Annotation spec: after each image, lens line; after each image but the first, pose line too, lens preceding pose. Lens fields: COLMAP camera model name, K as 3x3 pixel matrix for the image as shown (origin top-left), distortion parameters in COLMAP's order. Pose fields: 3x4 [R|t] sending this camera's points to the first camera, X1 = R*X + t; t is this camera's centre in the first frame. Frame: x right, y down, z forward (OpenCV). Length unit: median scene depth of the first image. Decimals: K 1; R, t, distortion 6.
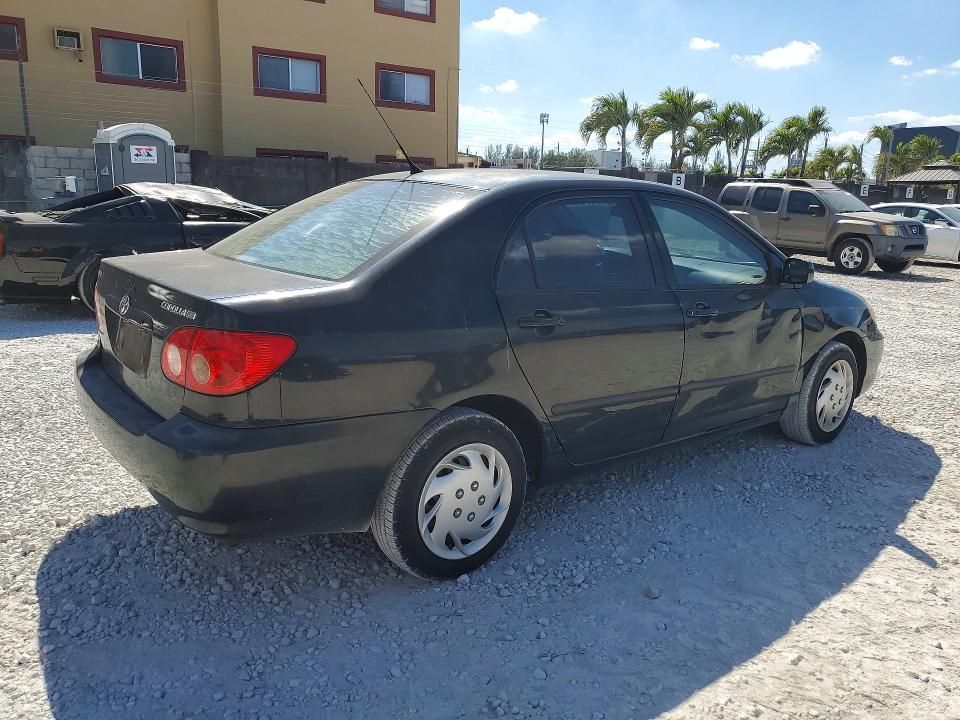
lens RADIAL K [[739.7, 0, 477.5], [0, 739.7, 358.0], [0, 0, 1]] dist [0.010708, 0.002621]
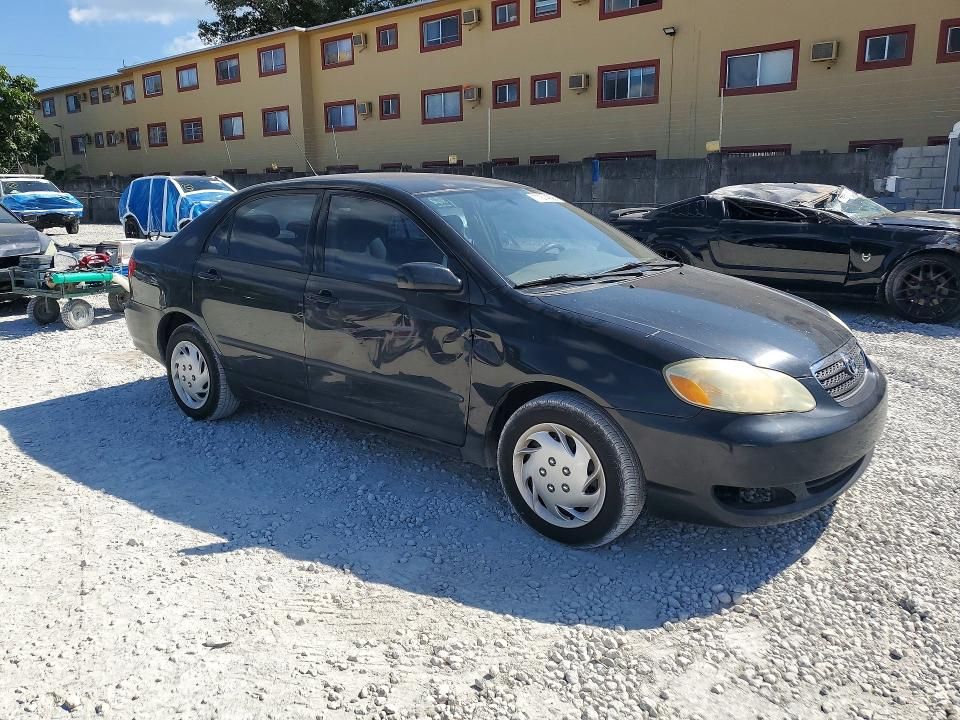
lens RADIAL K [[739.7, 0, 478.2], [0, 739.7, 360.3], [0, 0, 1]] dist [0.010708, 0.002621]
pose [[0.236583, 0.201380, -0.950513, 1.323369], [-0.201043, 0.967260, 0.154889, -0.174173], [0.950584, 0.154450, 0.269323, 0.880118]]
